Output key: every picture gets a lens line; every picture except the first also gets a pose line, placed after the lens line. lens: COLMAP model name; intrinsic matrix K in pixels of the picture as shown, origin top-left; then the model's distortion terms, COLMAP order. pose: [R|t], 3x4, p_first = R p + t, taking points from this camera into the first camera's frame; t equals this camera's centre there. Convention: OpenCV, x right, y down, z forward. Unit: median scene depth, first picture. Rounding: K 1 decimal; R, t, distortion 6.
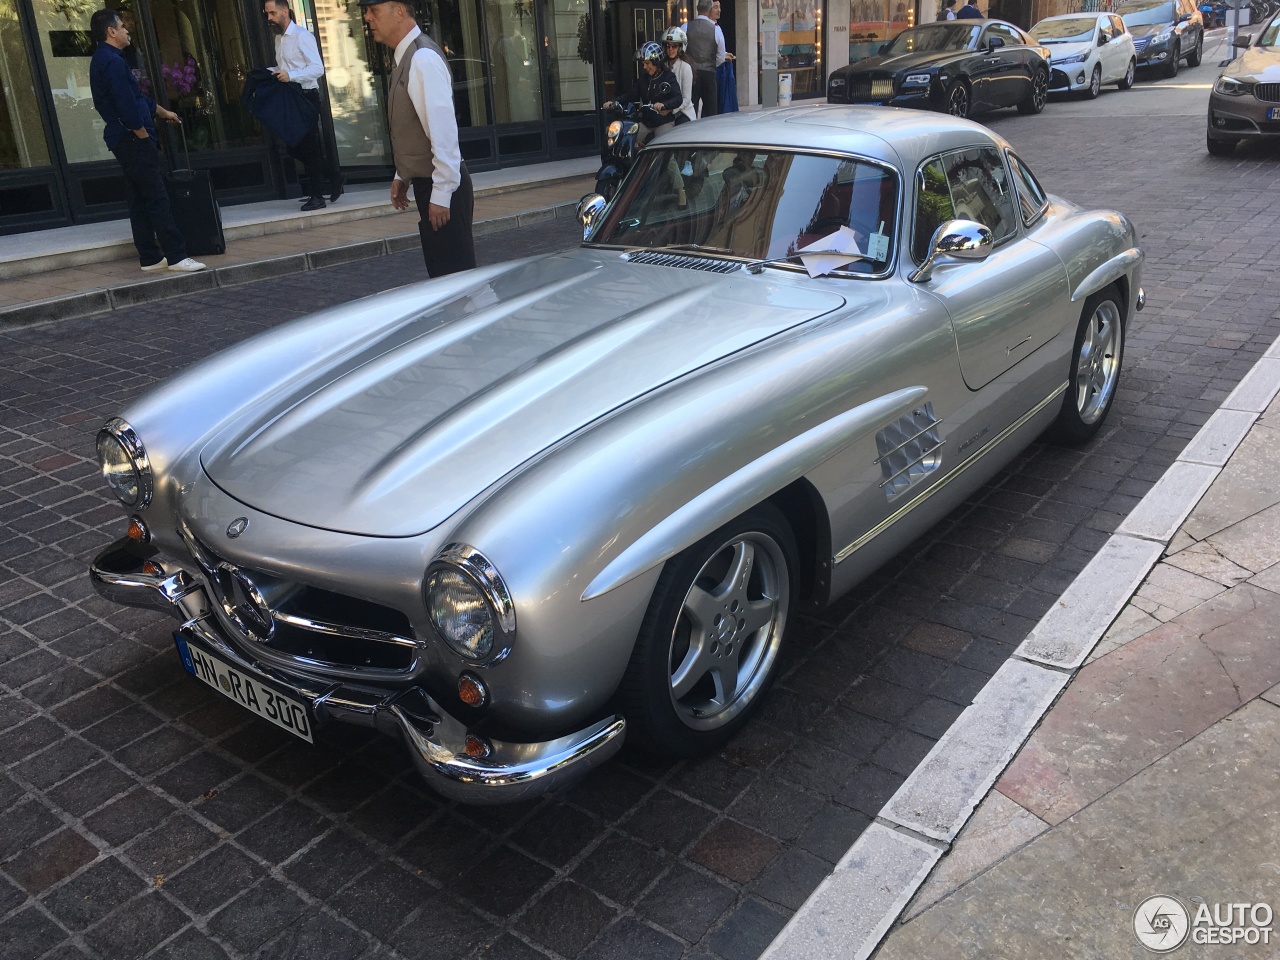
lens RADIAL K [[1082.7, 0, 641.9], [0, 1082.7, 476.3], [0, 0, 1]] dist [-0.006523, 0.004834]
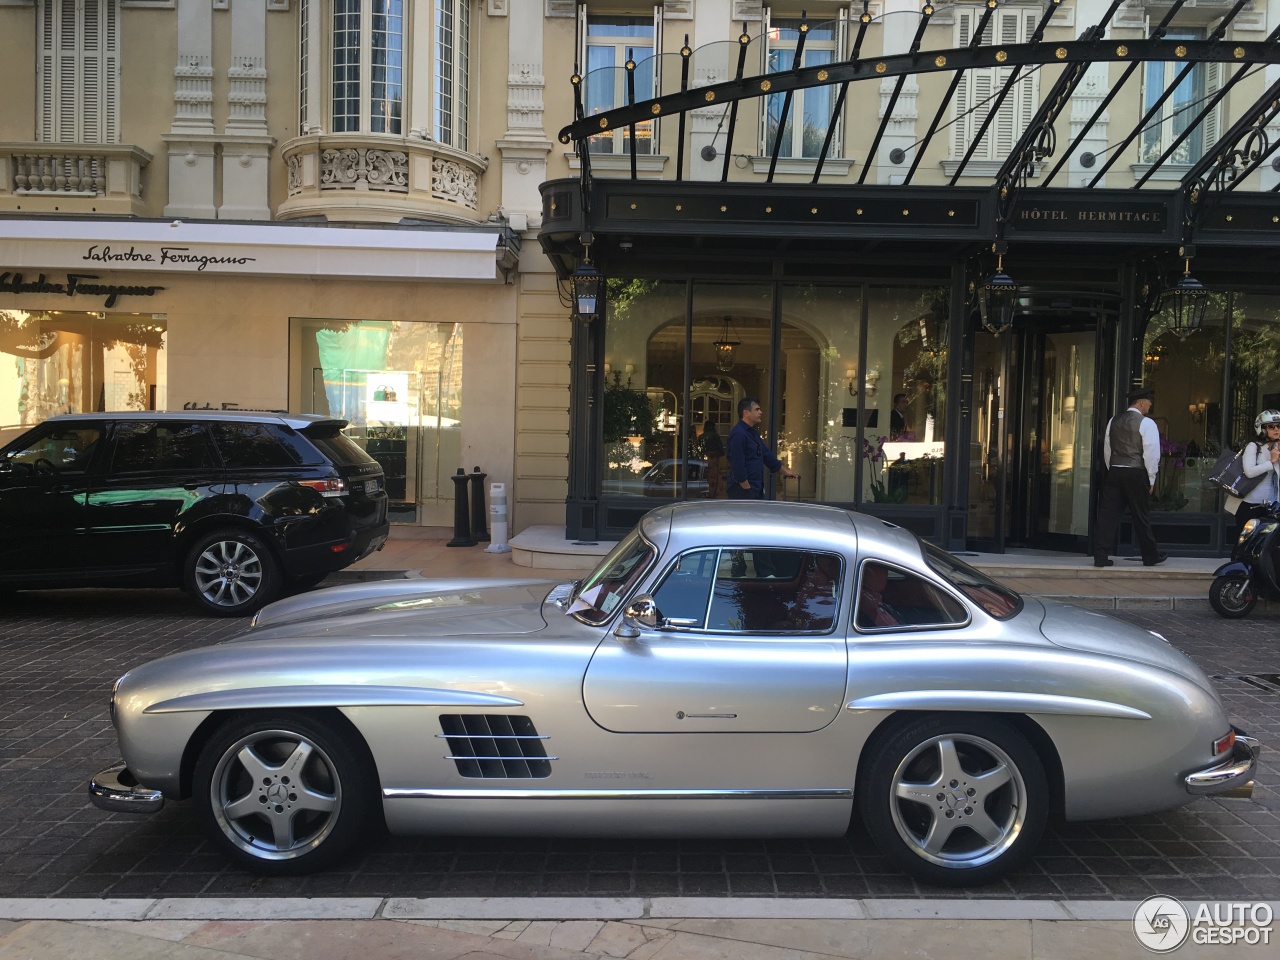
lens RADIAL K [[1082.7, 0, 639.0], [0, 1082.7, 480.4], [0, 0, 1]] dist [-0.006523, 0.004834]
pose [[0.604847, 0.082530, -0.792054, 1.280585], [-0.324487, 0.933843, -0.150488, -0.173378], [0.727234, 0.348033, 0.591611, 0.236287]]
